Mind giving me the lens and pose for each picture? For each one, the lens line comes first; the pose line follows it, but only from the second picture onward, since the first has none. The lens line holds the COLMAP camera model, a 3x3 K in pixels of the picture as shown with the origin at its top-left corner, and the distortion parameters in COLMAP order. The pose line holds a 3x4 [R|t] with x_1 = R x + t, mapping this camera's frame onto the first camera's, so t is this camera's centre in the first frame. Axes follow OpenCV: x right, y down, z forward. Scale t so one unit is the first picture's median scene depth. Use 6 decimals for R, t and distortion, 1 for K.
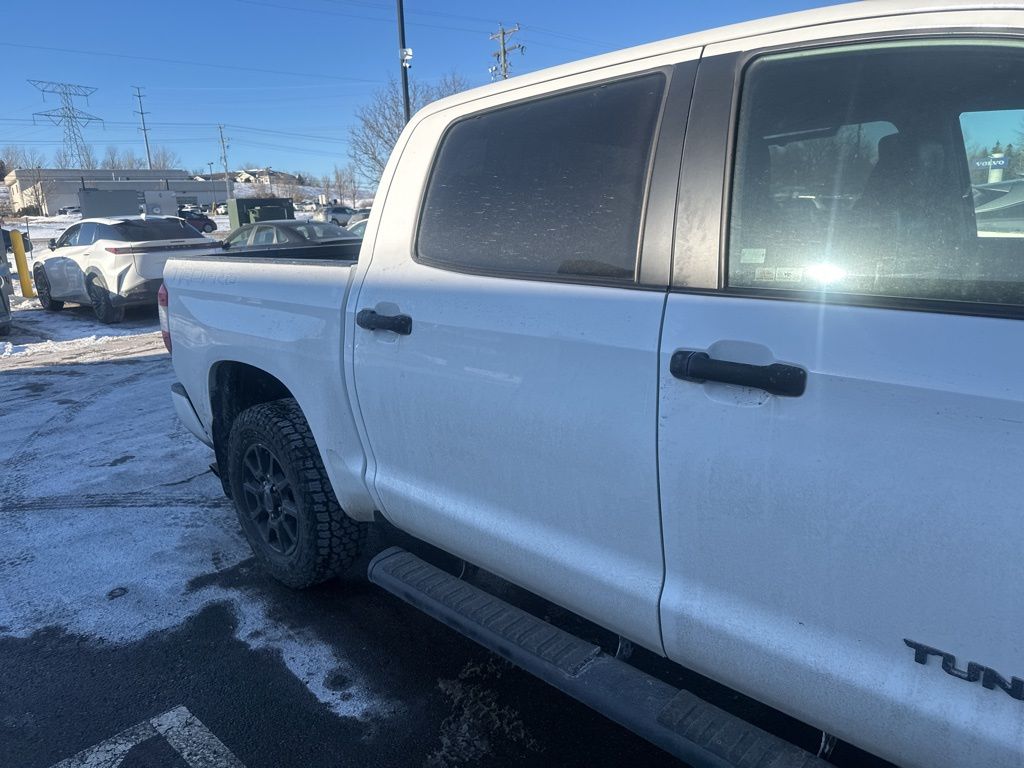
lens RADIAL K [[721.1, 0, 510.1], [0, 721.1, 394.1], [0, 0, 1]] dist [0.072744, -0.082240]
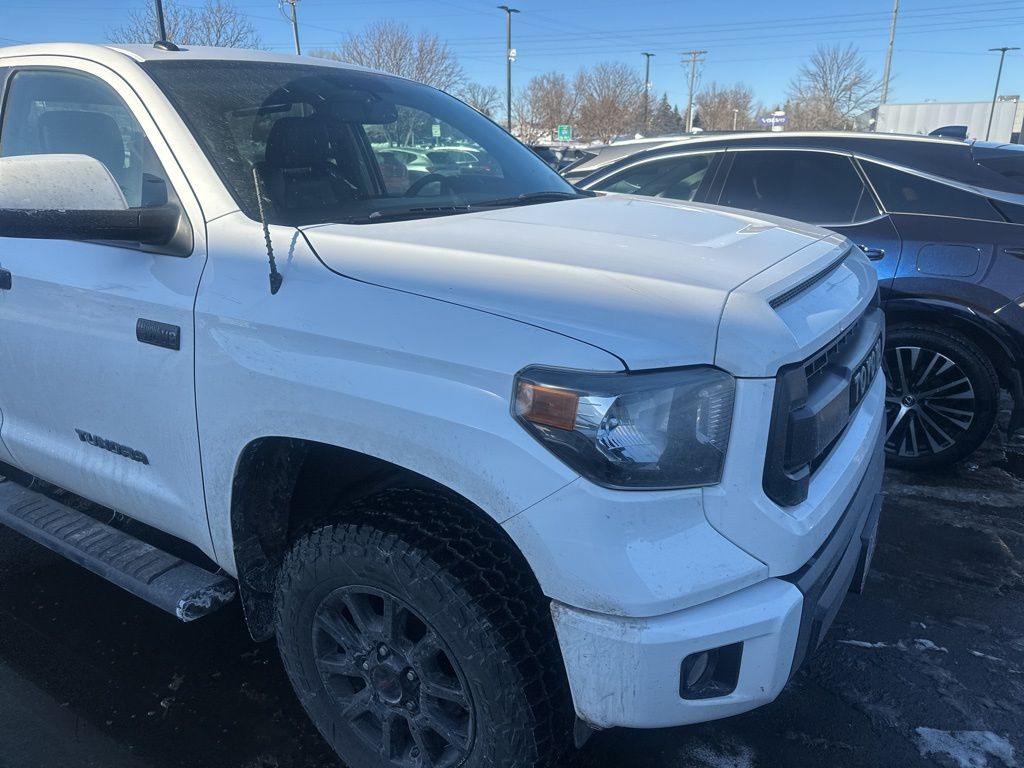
lens RADIAL K [[721.1, 0, 510.1], [0, 721.1, 394.1], [0, 0, 1]] dist [0.072744, -0.082240]
pose [[0.974524, -0.037150, 0.221186, 0.339701], [0.020441, 0.996794, 0.077360, 0.040516], [-0.223351, -0.070867, 0.972159, -0.267634]]
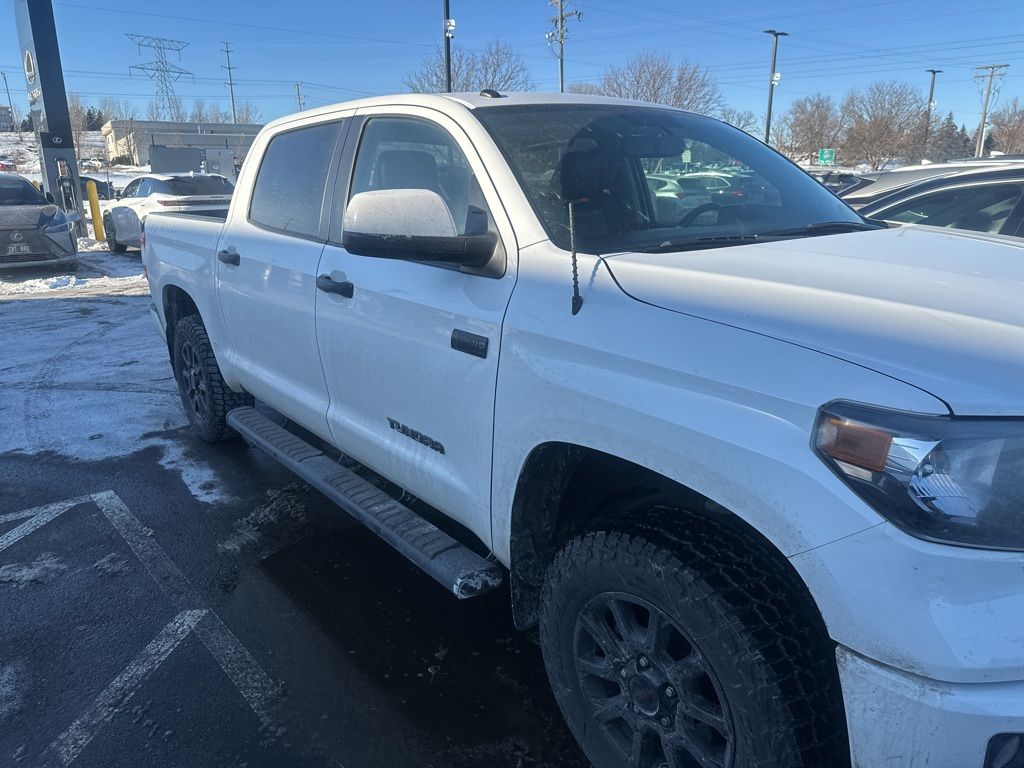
lens RADIAL K [[720.2, 0, 498.8], [0, 720.2, 384.3], [0, 0, 1]] dist [0.061395, -0.078327]
pose [[0.993394, 0.061372, -0.096964, 0.303665], [-0.057798, 0.997556, 0.039257, 0.042020], [0.099136, -0.033394, 0.994513, -0.286448]]
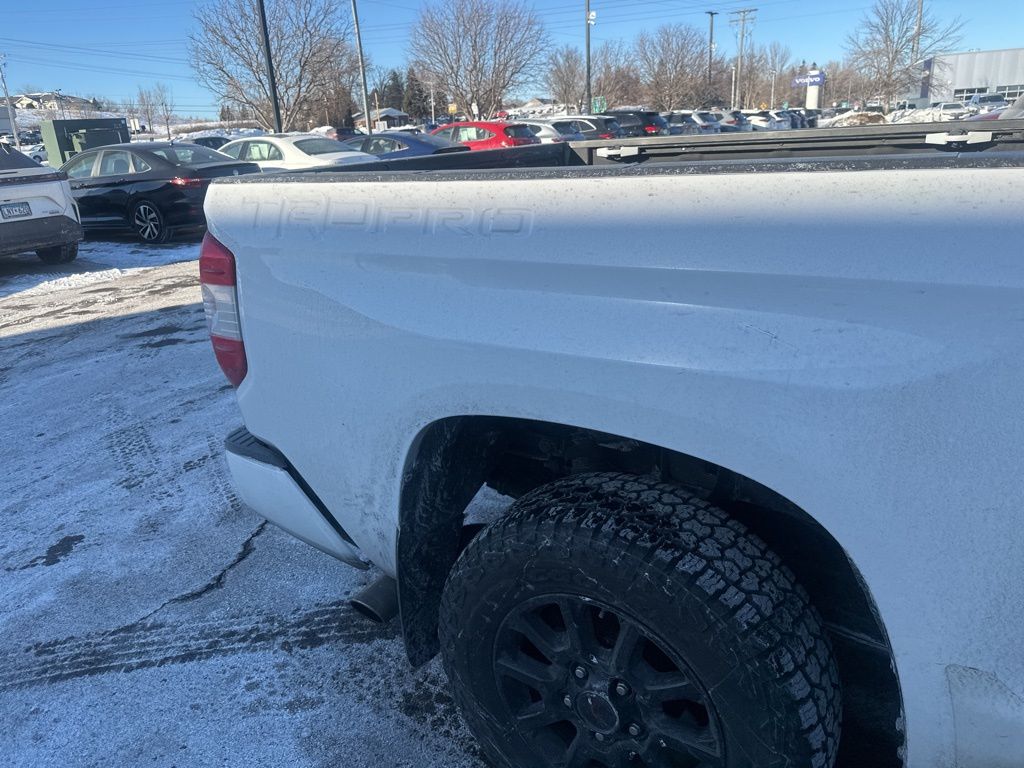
lens RADIAL K [[721.9, 0, 517.5], [0, 721.9, 376.1], [0, 0, 1]] dist [0.035256, -0.035161]
pose [[0.973310, -0.091278, 0.210560, -0.326475], [0.075308, 0.993727, 0.082671, -0.072917], [-0.216786, -0.064608, 0.974079, 0.417385]]
